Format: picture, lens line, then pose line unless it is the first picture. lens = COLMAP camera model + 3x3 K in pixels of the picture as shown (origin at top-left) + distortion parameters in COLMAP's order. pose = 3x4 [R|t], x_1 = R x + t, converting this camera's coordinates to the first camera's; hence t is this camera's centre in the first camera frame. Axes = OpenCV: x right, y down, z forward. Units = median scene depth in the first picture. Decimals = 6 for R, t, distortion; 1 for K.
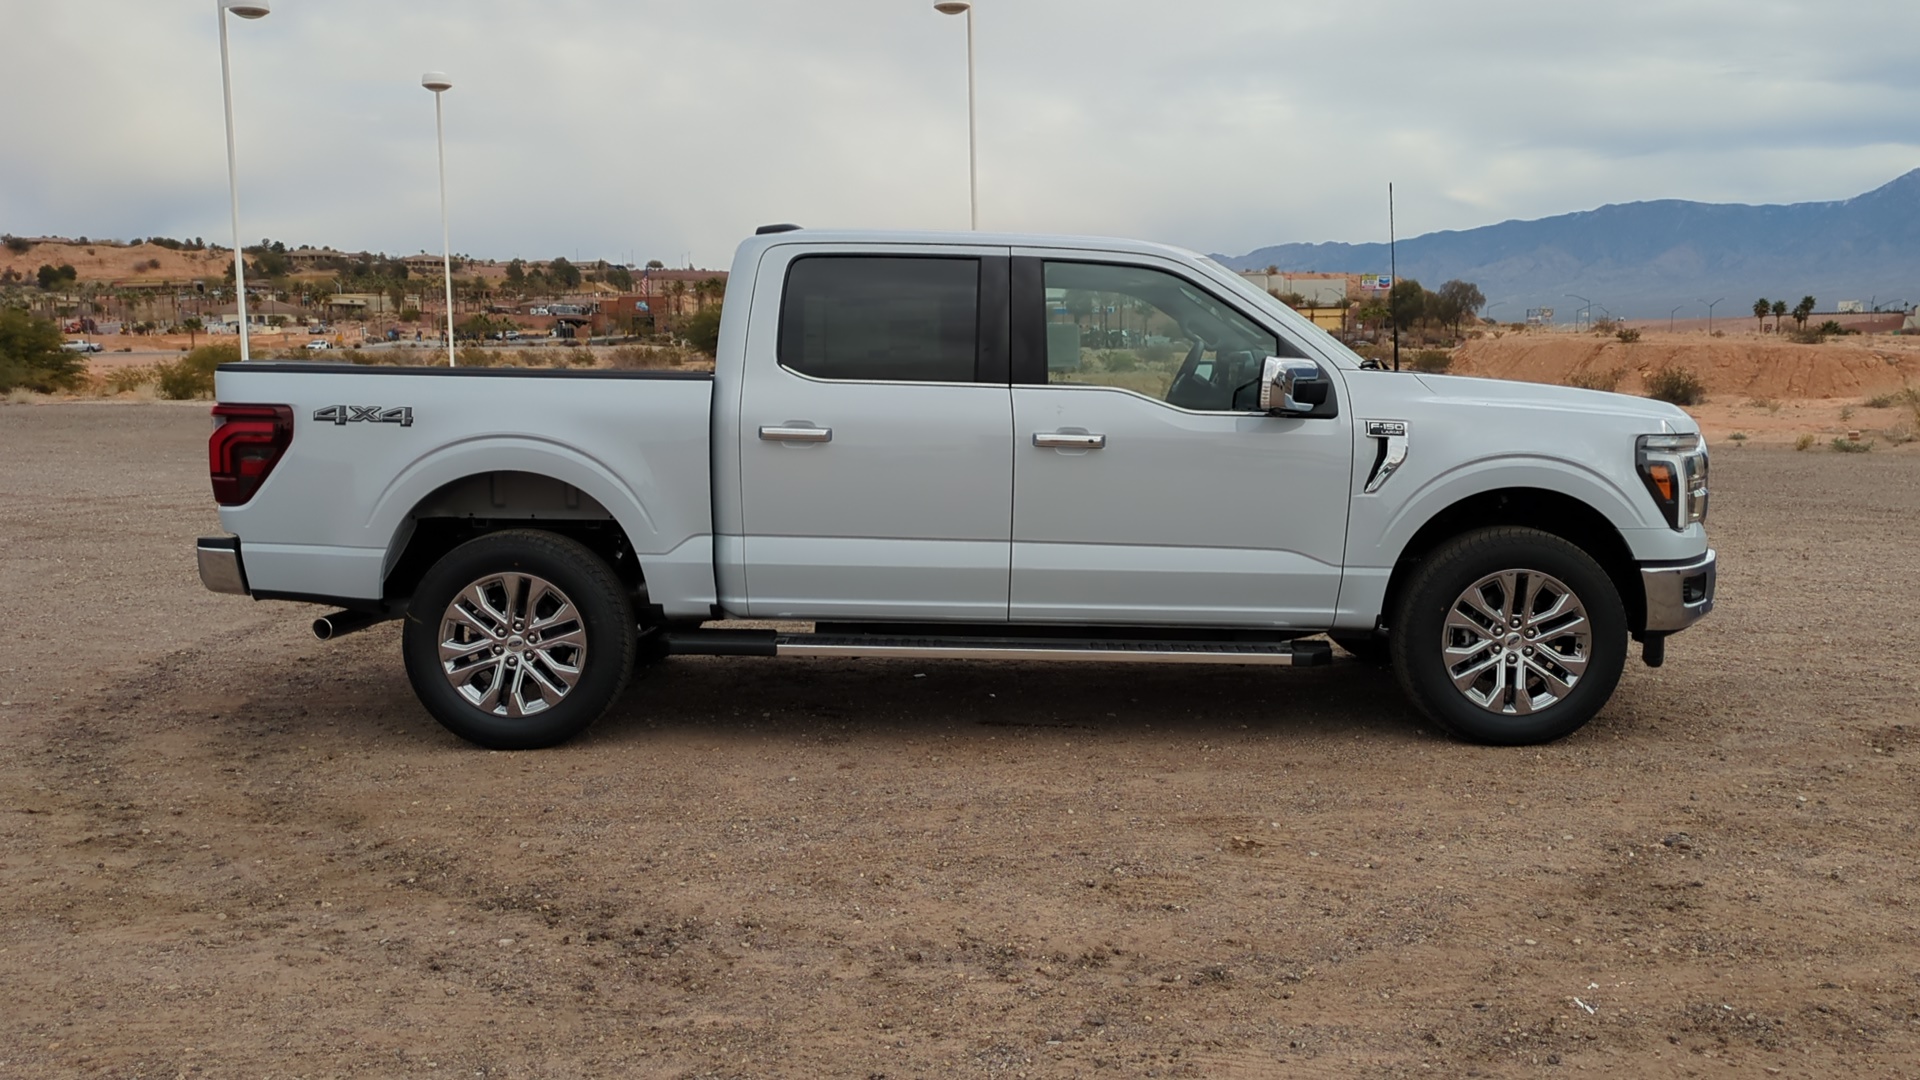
lens RADIAL K [[1641.9, 0, 973.7], [0, 1641.9, 542.5], [0, 0, 1]] dist [0.098750, -0.134173]
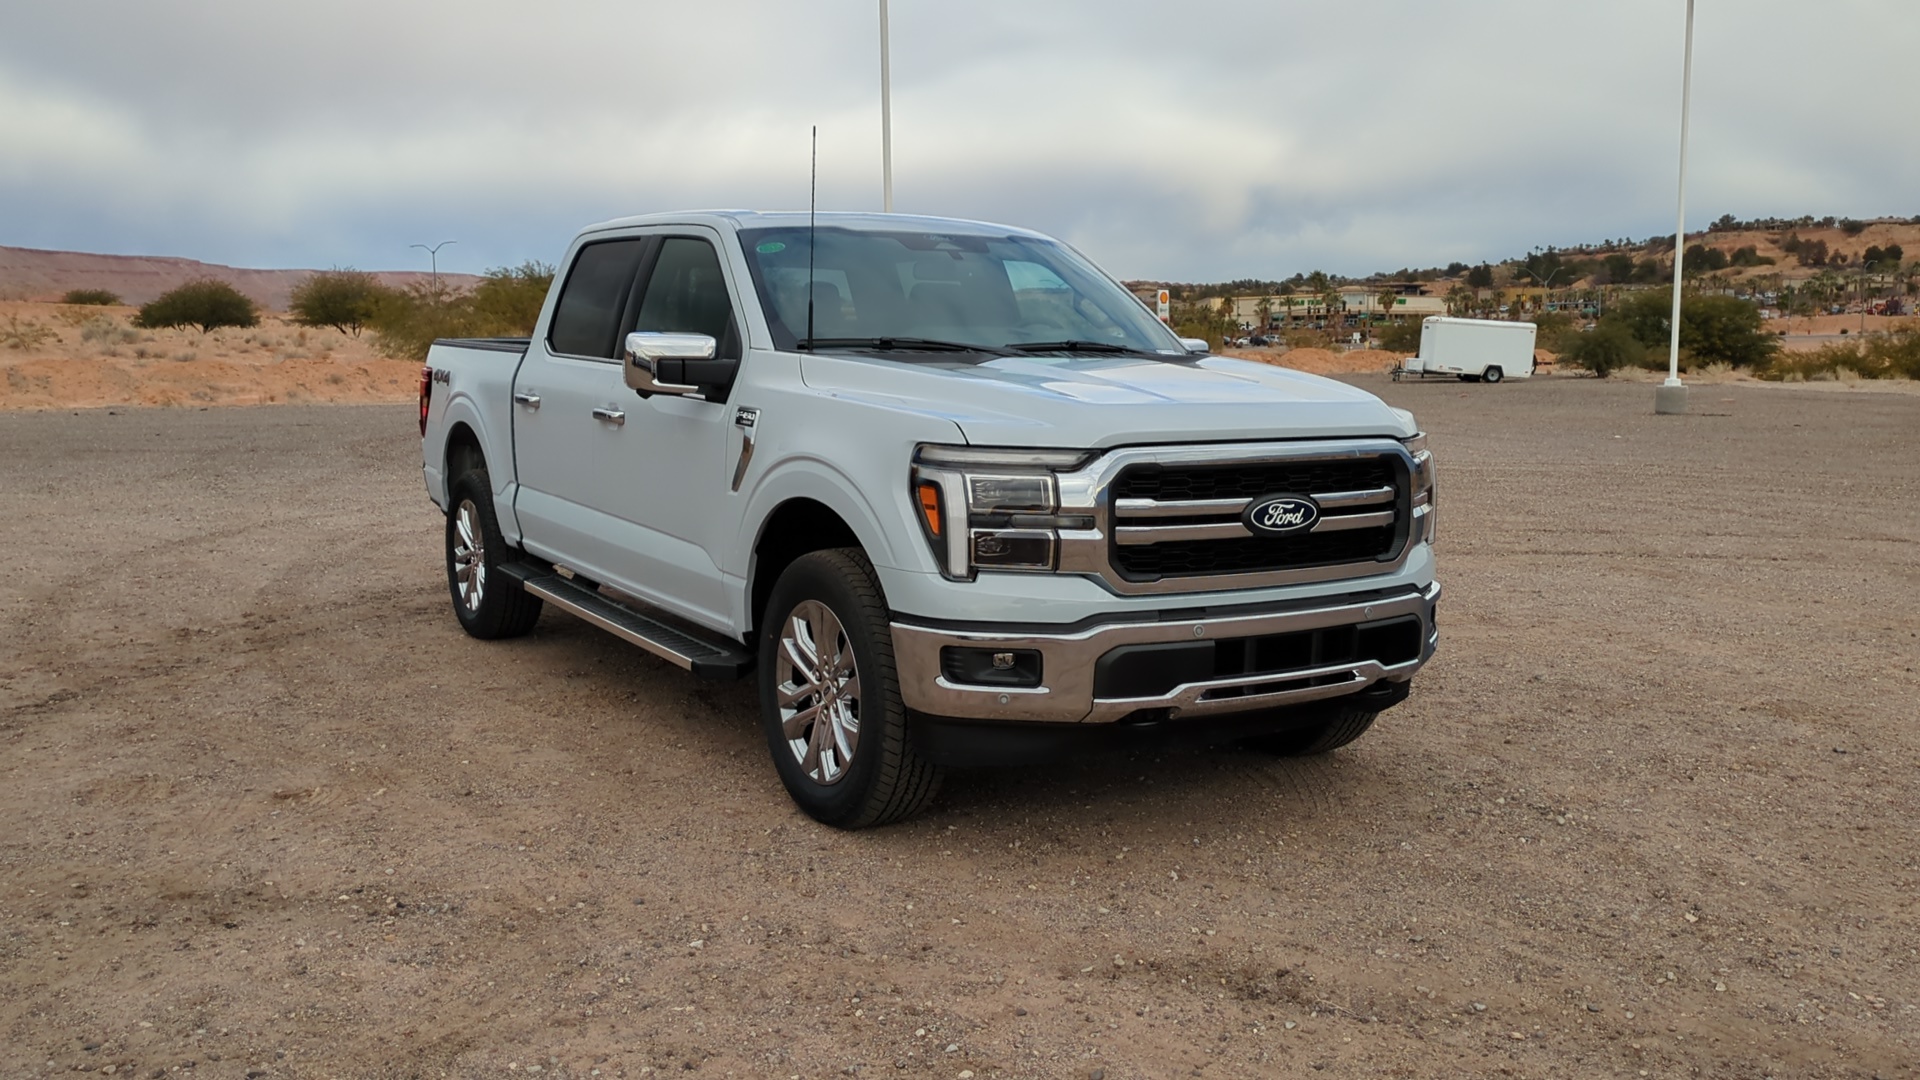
lens RADIAL K [[1641.9, 0, 973.7], [0, 1641.9, 542.5], [0, 0, 1]] dist [0.098750, -0.134173]
pose [[0.537163, 0.105746, -0.836824, 1.021340], [-0.096285, 0.993312, 0.063715, -0.069044], [0.837965, 0.046348, 0.543752, 0.625782]]
